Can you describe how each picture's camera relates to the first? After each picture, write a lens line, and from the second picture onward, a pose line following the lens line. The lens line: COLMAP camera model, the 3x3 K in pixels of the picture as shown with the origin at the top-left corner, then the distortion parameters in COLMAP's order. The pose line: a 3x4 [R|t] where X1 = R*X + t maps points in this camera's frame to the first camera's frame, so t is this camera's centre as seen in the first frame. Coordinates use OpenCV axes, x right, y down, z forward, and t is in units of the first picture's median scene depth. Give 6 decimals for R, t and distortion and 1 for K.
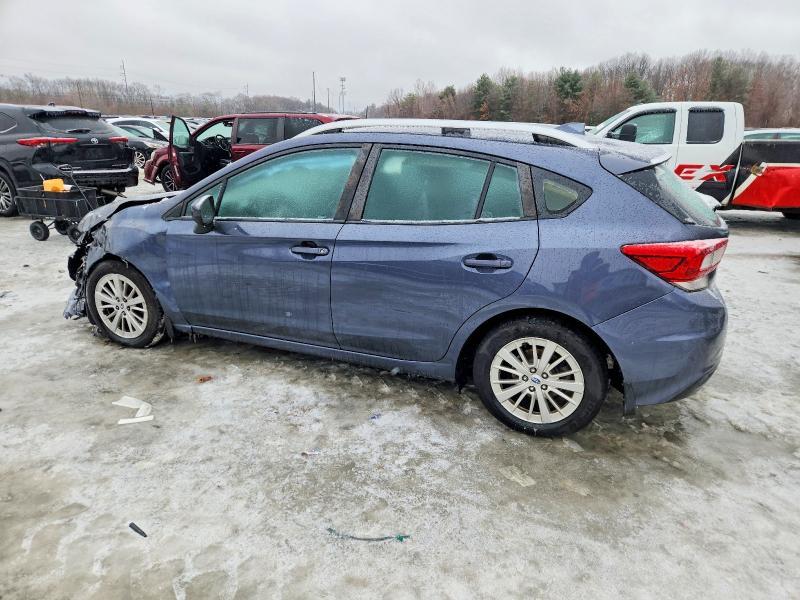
lens RADIAL K [[580.0, 0, 404.0], [0, 580.0, 300.6], [0, 0, 1]] dist [0.097221, -0.100104]
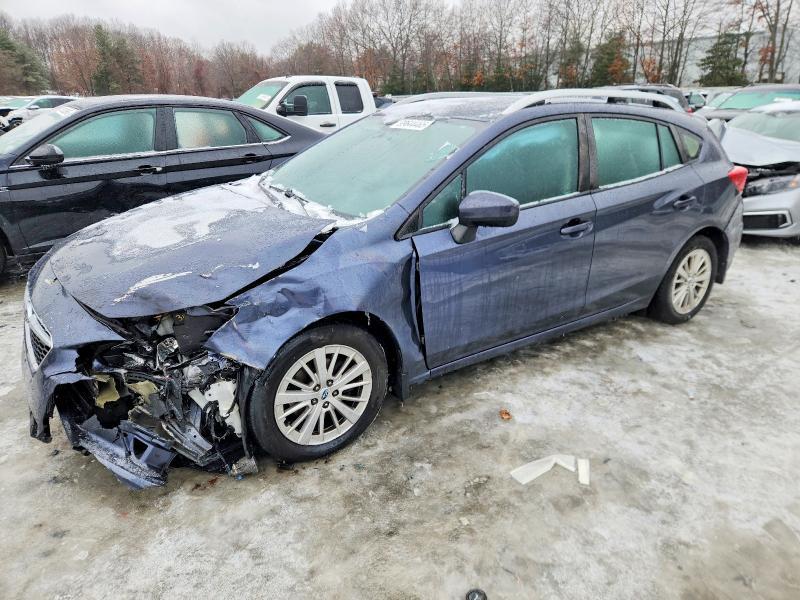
lens RADIAL K [[580.0, 0, 404.0], [0, 580.0, 300.6], [0, 0, 1]] dist [0.097221, -0.100104]
pose [[0.500162, -0.290162, 0.815870, -1.174072], [0.252481, 0.950115, 0.183125, -0.229202], [-0.828306, 0.114399, 0.548472, 0.743218]]
